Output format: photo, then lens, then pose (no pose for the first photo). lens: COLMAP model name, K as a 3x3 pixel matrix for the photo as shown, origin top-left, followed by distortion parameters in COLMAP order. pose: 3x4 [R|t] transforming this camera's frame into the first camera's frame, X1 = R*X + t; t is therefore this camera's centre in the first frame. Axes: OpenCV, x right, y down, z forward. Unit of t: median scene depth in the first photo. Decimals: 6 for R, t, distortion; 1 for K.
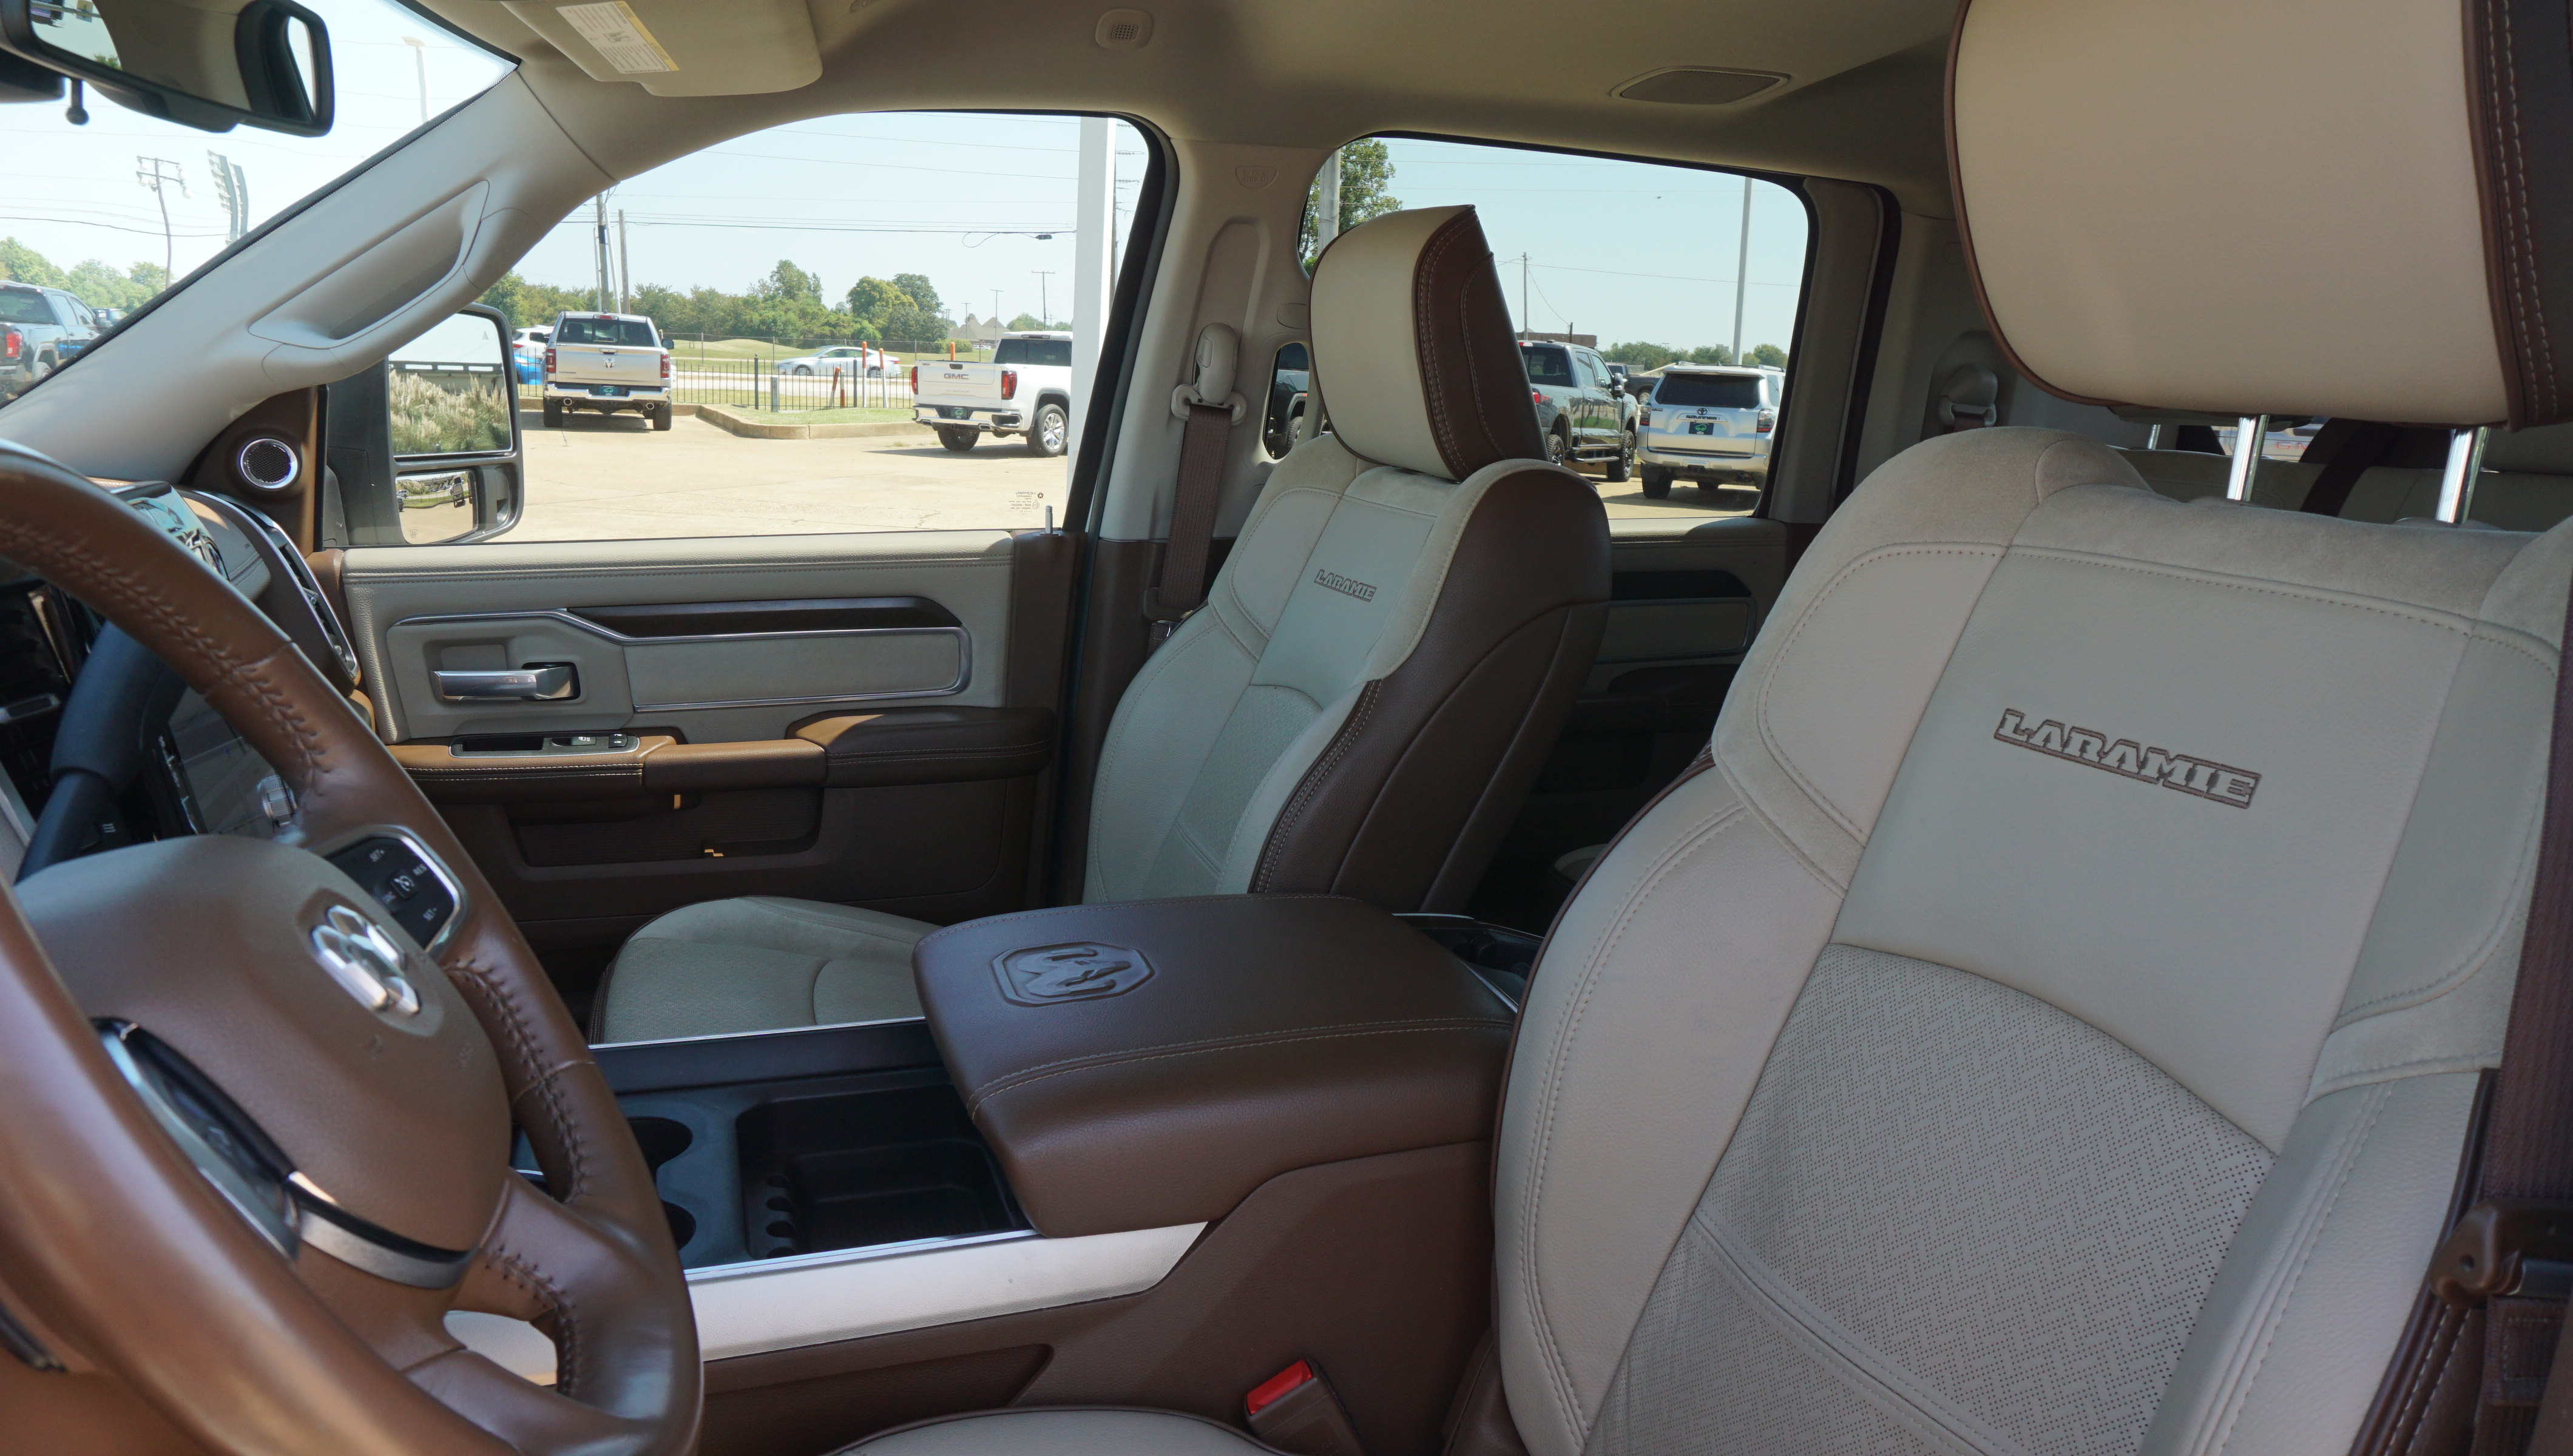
lens RADIAL K [[1766.5, 0, 1284.9], [0, 1766.5, 717.5], [0, 0, 1]] dist [-0.032569, 0.034500]
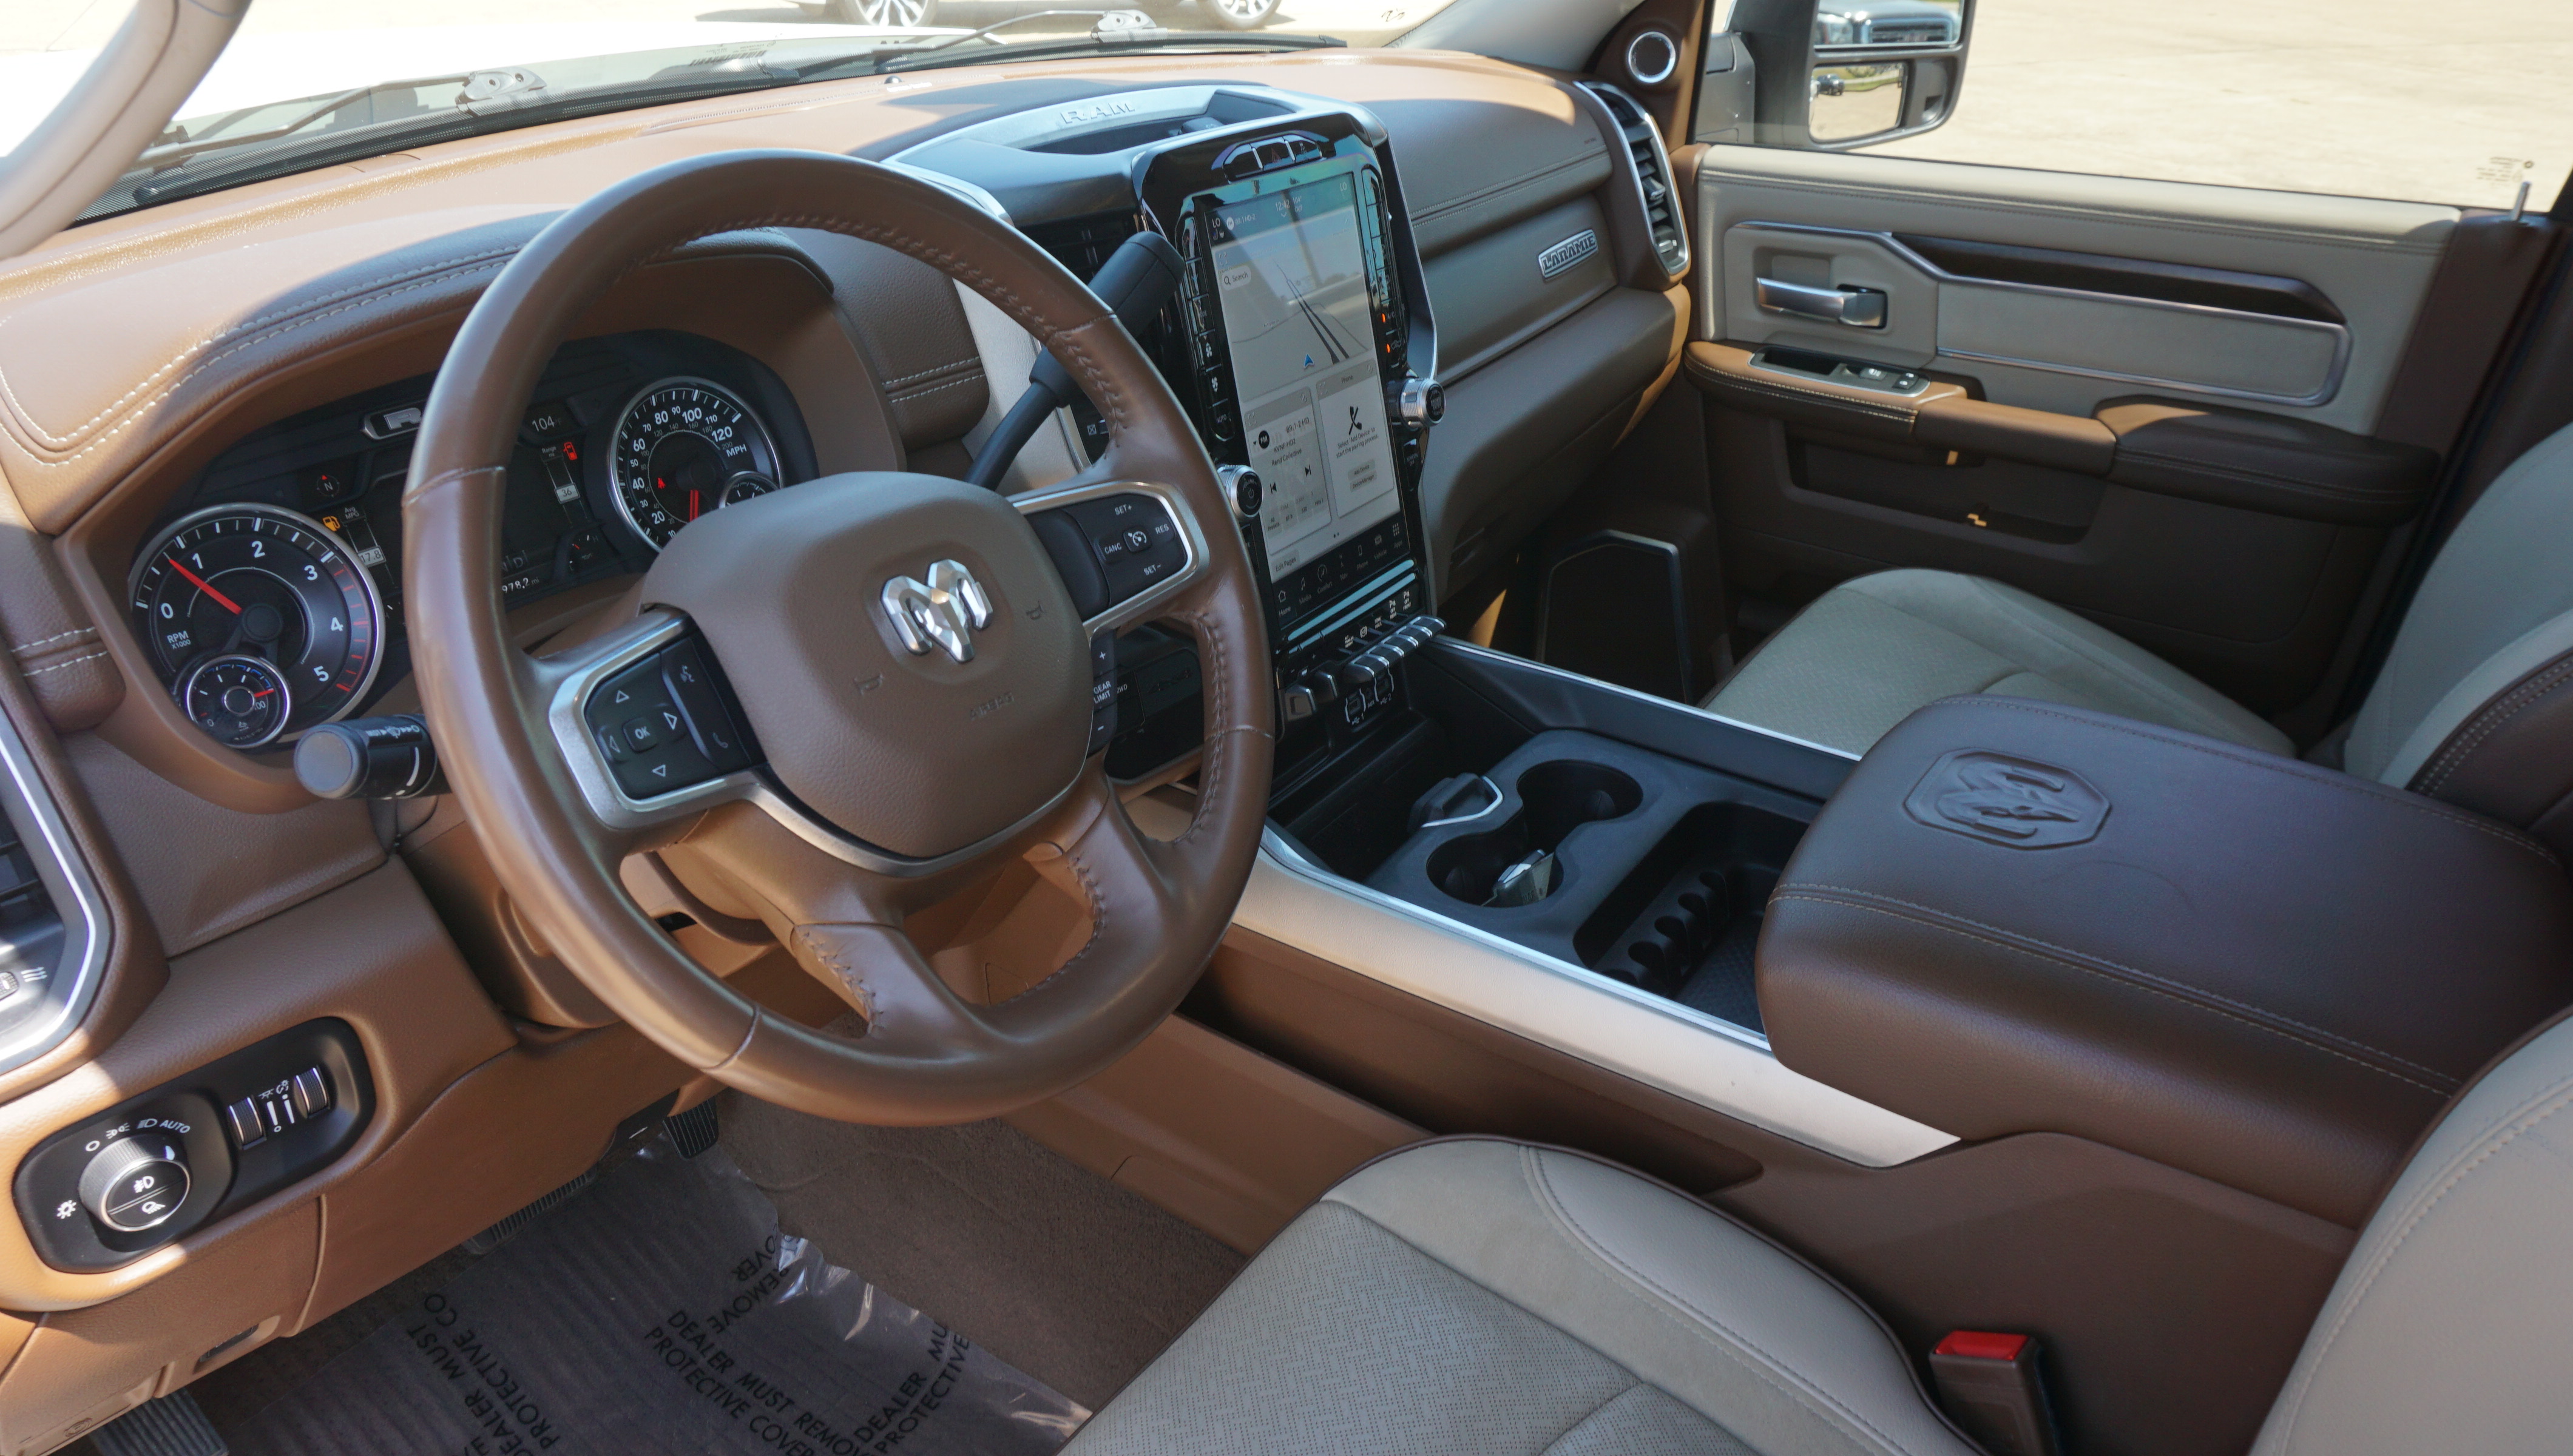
lens RADIAL K [[1743.7, 0, 1286.5], [0, 1743.7, 728.0], [0, 0, 1]] dist [-0.046561, 0.031116]
pose [[0.594092, 0.349954, -0.724284, 0.171771], [-0.147506, 0.932532, 0.329584, -0.072677], [0.790757, -0.088967, 0.605630, 0.145976]]
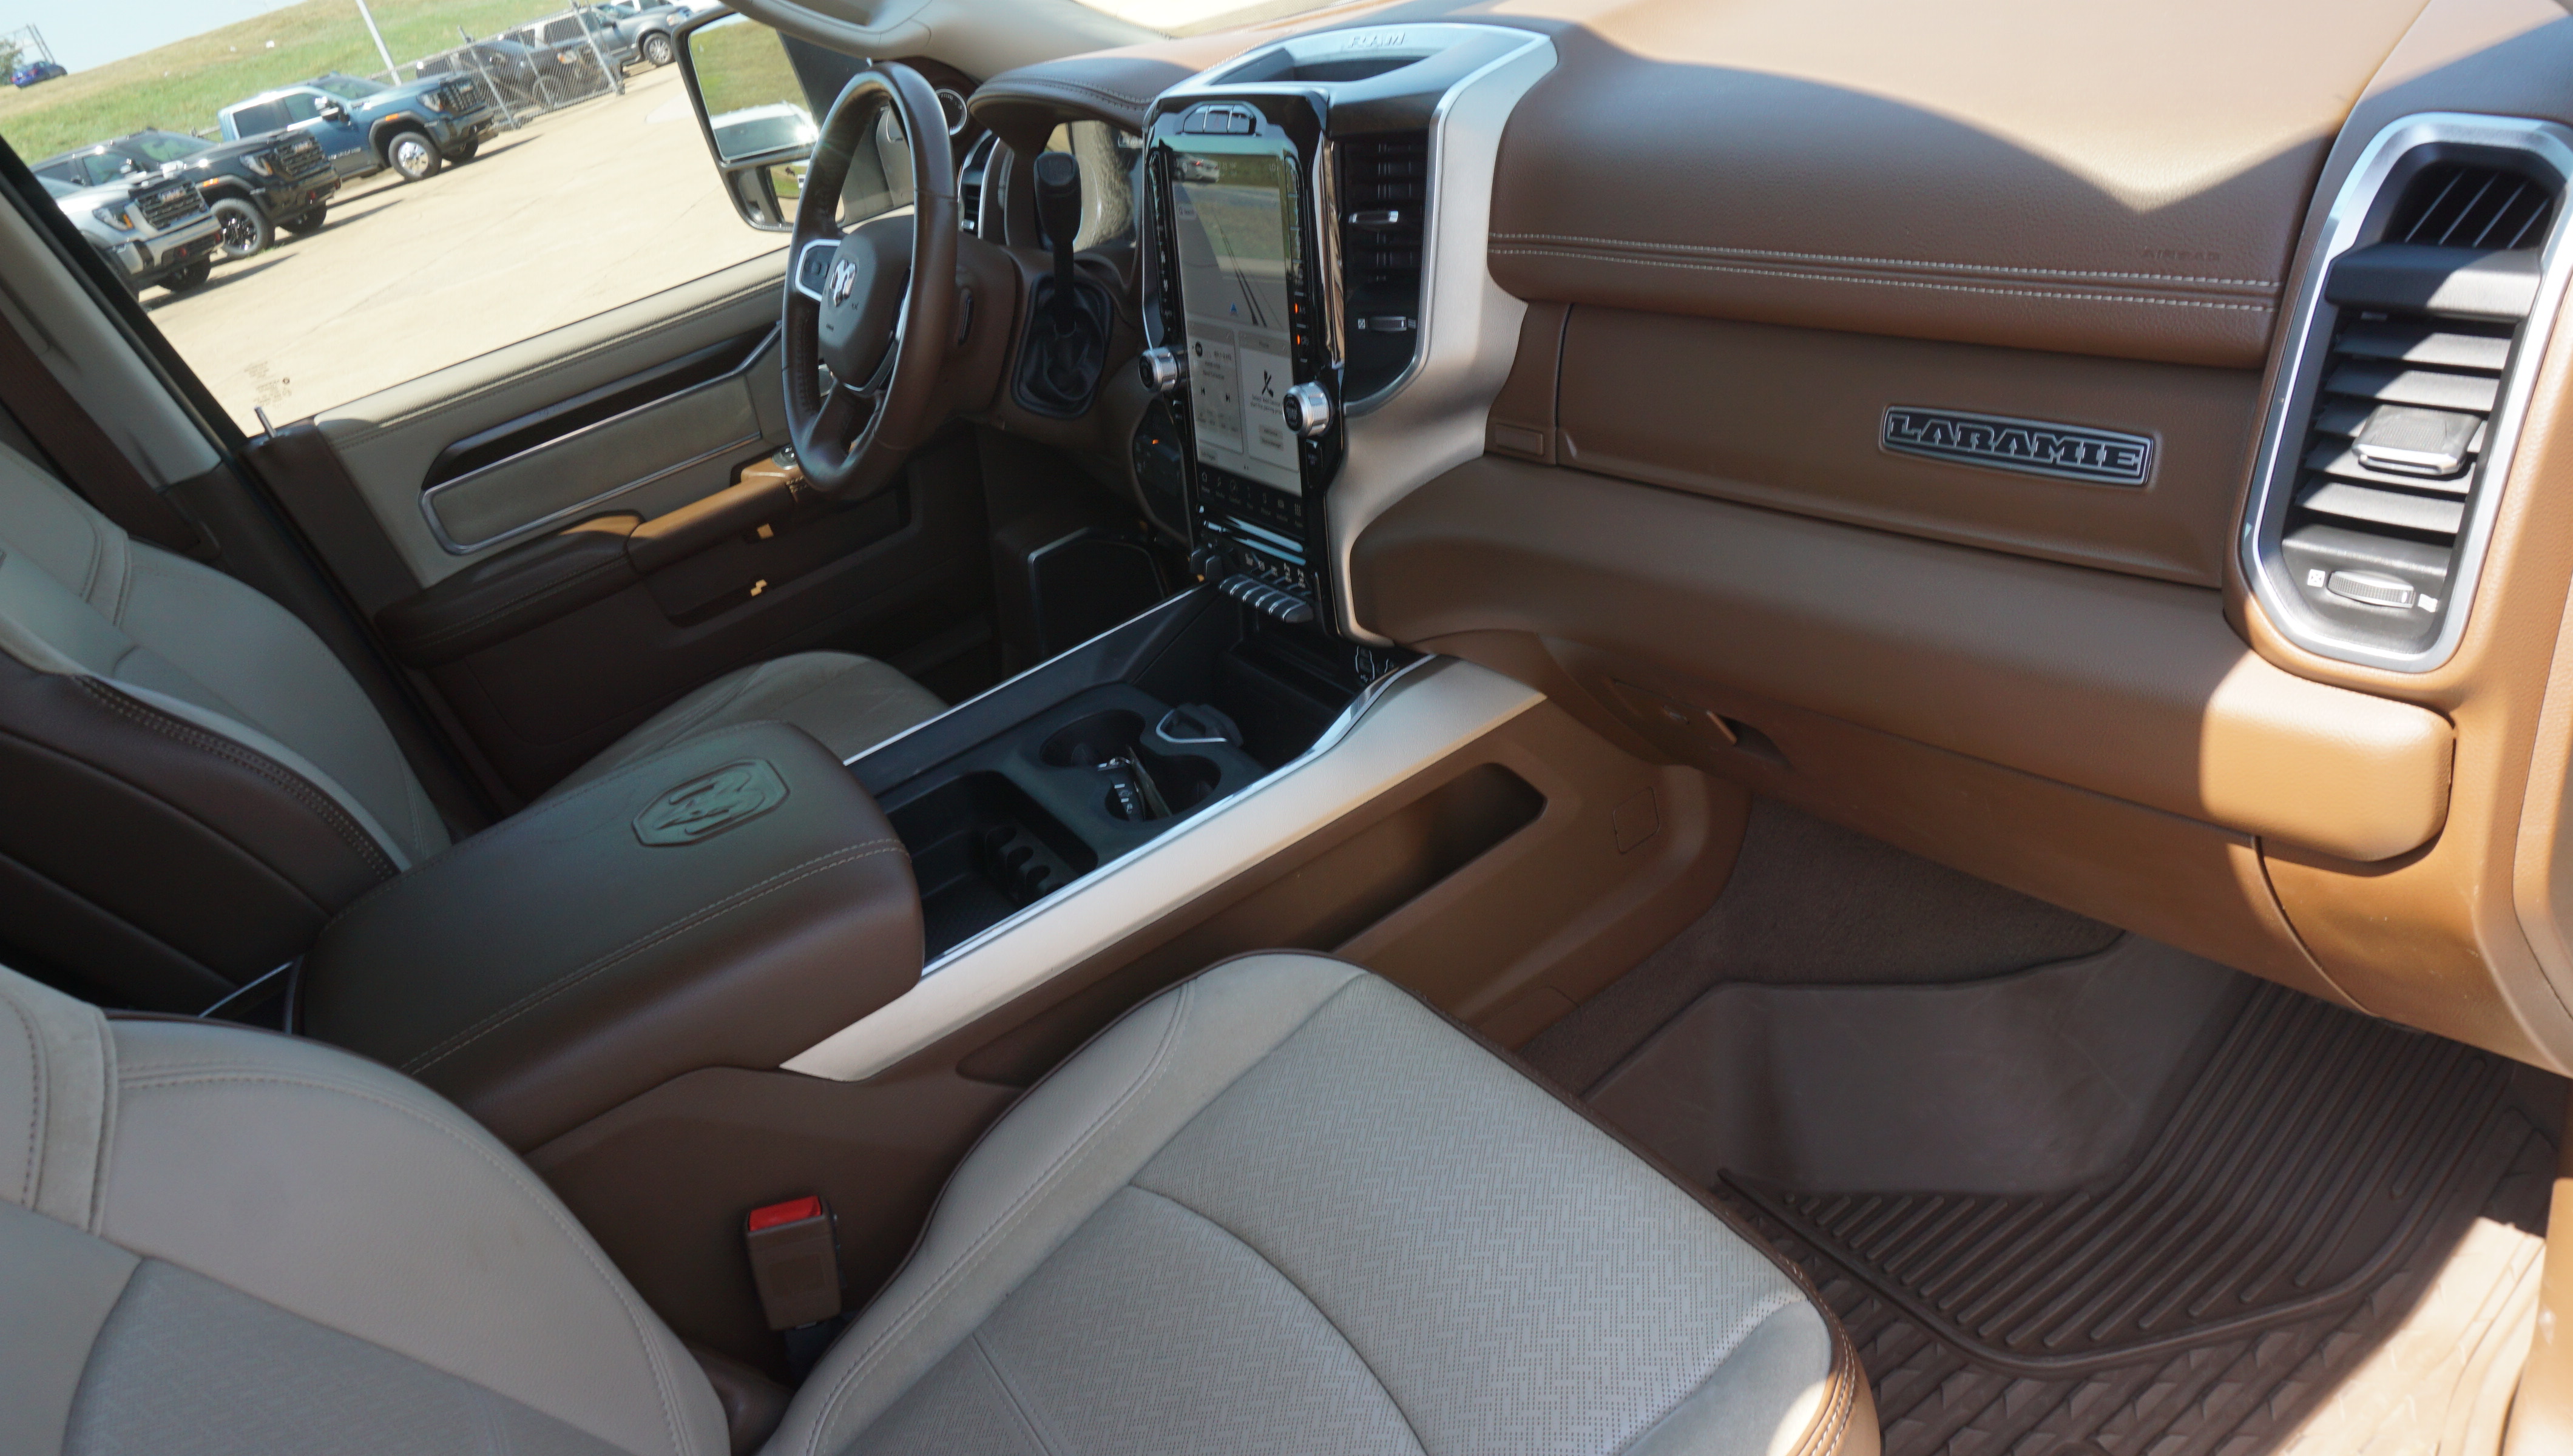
lens RADIAL K [[1743.7, 0, 1286.5], [0, 1743.7, 728.0], [0, 0, 1]] dist [-0.046561, 0.031116]
pose [[-0.951873, 0.297662, -0.073047, -0.243485], [0.189230, 0.758237, 0.623913, -0.292290], [0.241102, 0.580063, -0.778072, 1.184969]]
